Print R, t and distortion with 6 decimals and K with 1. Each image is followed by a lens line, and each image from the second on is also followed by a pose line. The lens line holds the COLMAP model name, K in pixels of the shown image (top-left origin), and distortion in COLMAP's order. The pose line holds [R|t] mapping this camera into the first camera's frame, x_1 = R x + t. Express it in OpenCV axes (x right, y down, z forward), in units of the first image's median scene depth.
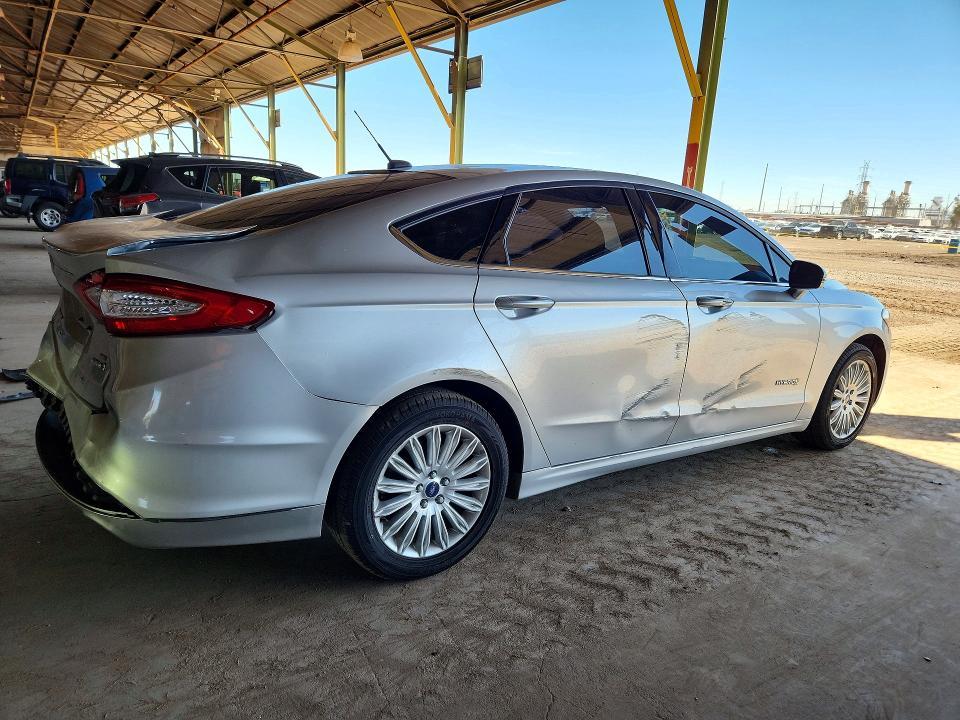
lens RADIAL K [[653.9, 0, 480.0], [0, 653.9, 360.0], [0, 0, 1]] dist [0.080939, -0.082569]
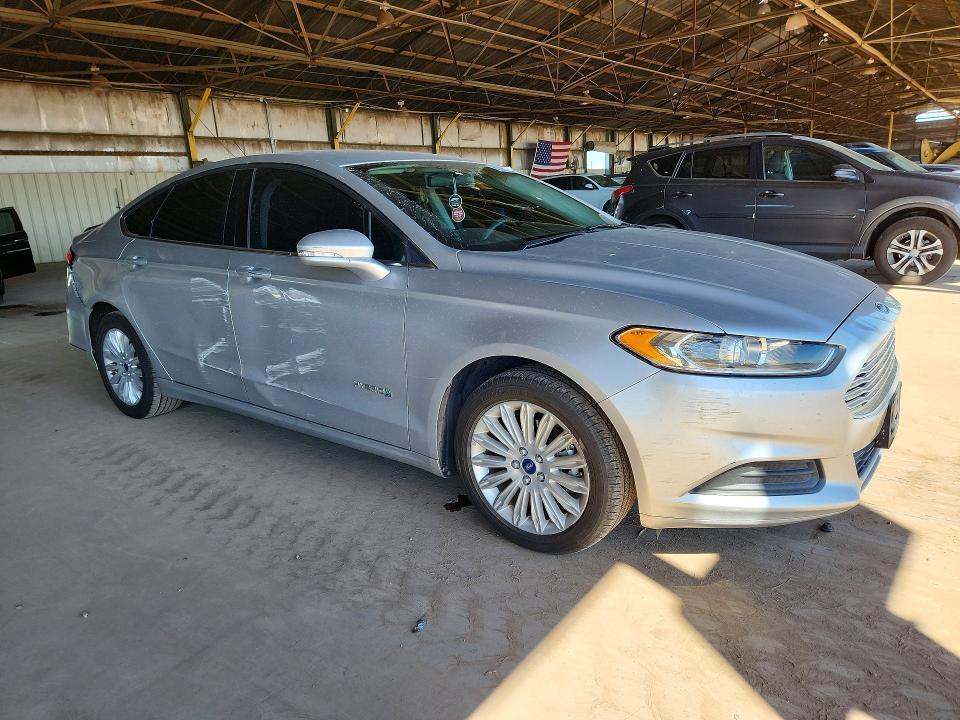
lens RADIAL K [[653.9, 0, 480.0], [0, 653.9, 360.0], [0, 0, 1]] dist [0.080939, -0.082569]
pose [[0.291220, 0.158399, -0.943451, 1.301371], [-0.146757, 0.981921, 0.119557, -0.117087], [0.945332, 0.103640, 0.309201, 0.939605]]
